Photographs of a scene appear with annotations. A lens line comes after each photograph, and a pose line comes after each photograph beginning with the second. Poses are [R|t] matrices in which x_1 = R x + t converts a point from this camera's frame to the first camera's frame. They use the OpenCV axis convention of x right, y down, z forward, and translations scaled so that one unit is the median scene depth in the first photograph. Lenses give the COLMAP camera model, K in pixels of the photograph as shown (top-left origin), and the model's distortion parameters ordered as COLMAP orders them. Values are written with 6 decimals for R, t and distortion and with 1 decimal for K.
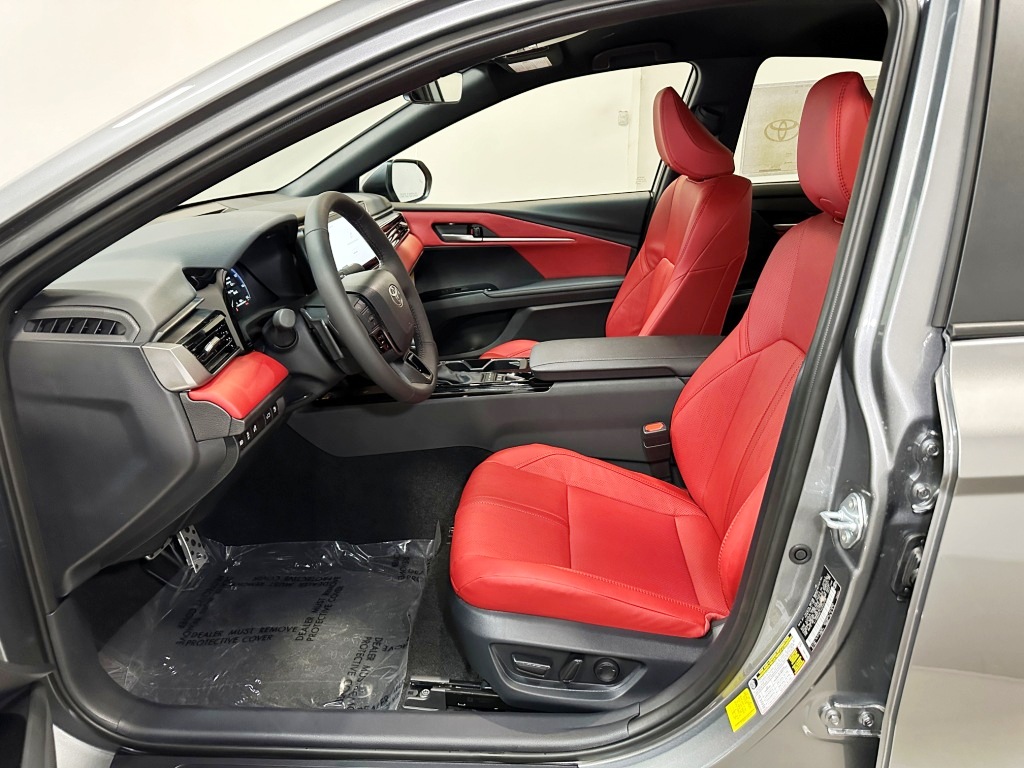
lens RADIAL K [[730.1, 0, 512.0], [0, 730.1, 384.0], [0, 0, 1]] dist [0.059402, -0.107060]
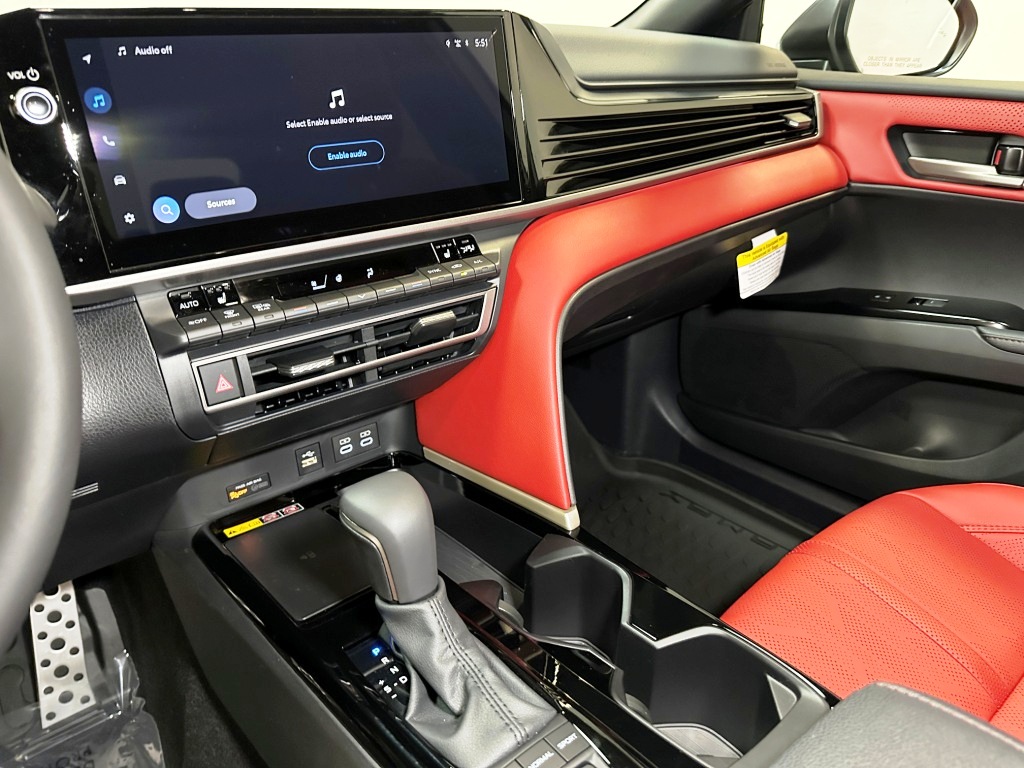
lens RADIAL K [[730.1, 0, 512.0], [0, 730.1, 384.0], [0, 0, 1]] dist [0.059402, -0.107060]
pose [[0.670443, 0.308043, -0.674993, 0.061667], [-0.233063, 0.951129, 0.202570, -0.119050], [0.704406, 0.021505, 0.709471, 0.576938]]
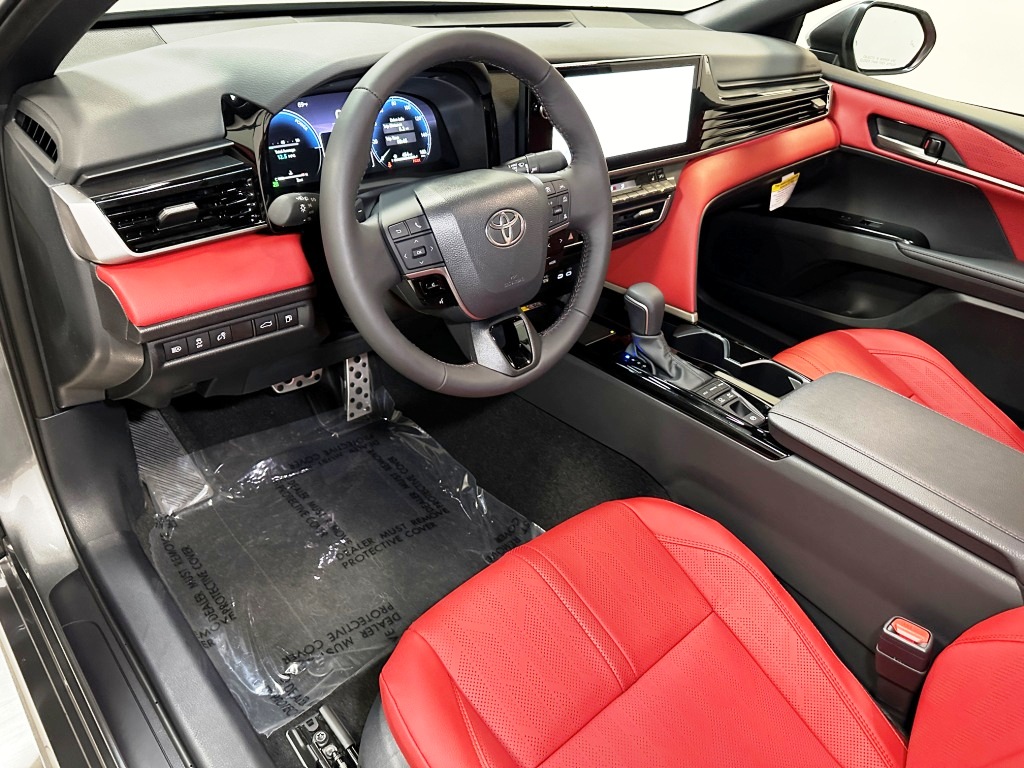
lens RADIAL K [[730.1, 0, 512.0], [0, 730.1, 384.0], [0, 0, 1]] dist [0.059402, -0.107060]
pose [[0.693758, 0.481693, -0.535417, 0.131924], [-0.346059, 0.874929, 0.338738, -0.119146], [0.631619, -0.049716, 0.773683, 0.284619]]
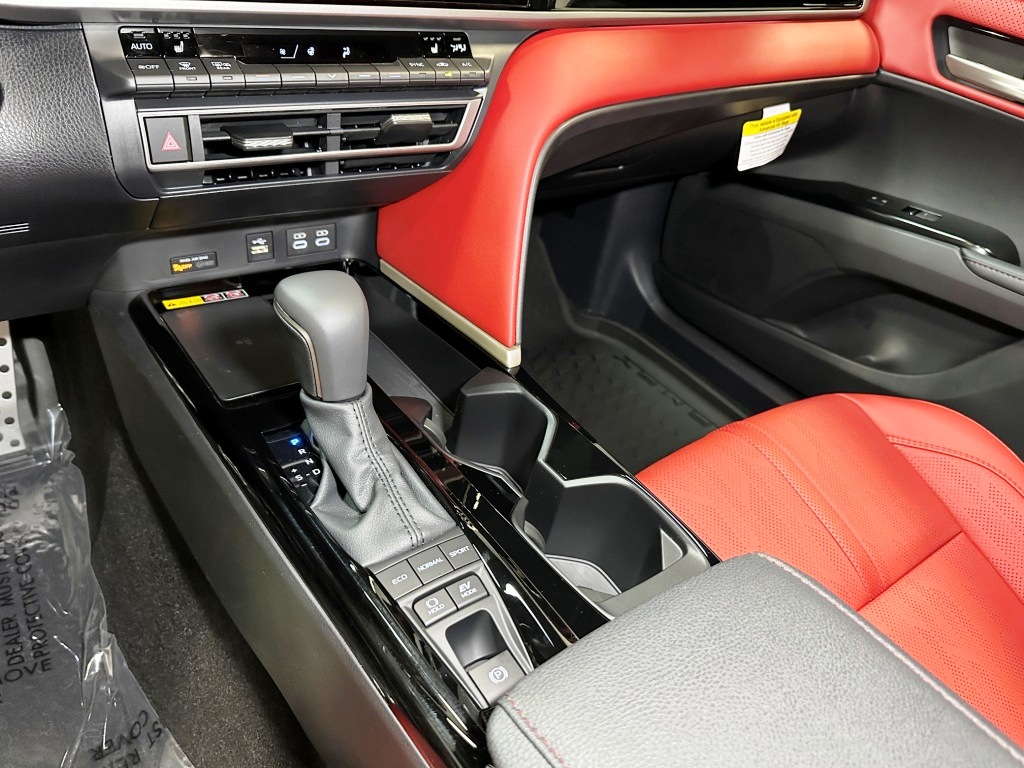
lens RADIAL K [[730.1, 0, 512.0], [0, 730.1, 384.0], [0, 0, 1]] dist [0.059402, -0.107060]
pose [[0.610081, 0.560892, -0.559644, 0.065955], [-0.414047, 0.827889, 0.378371, -0.115777], [0.675548, 0.000882, 0.737315, 0.585258]]
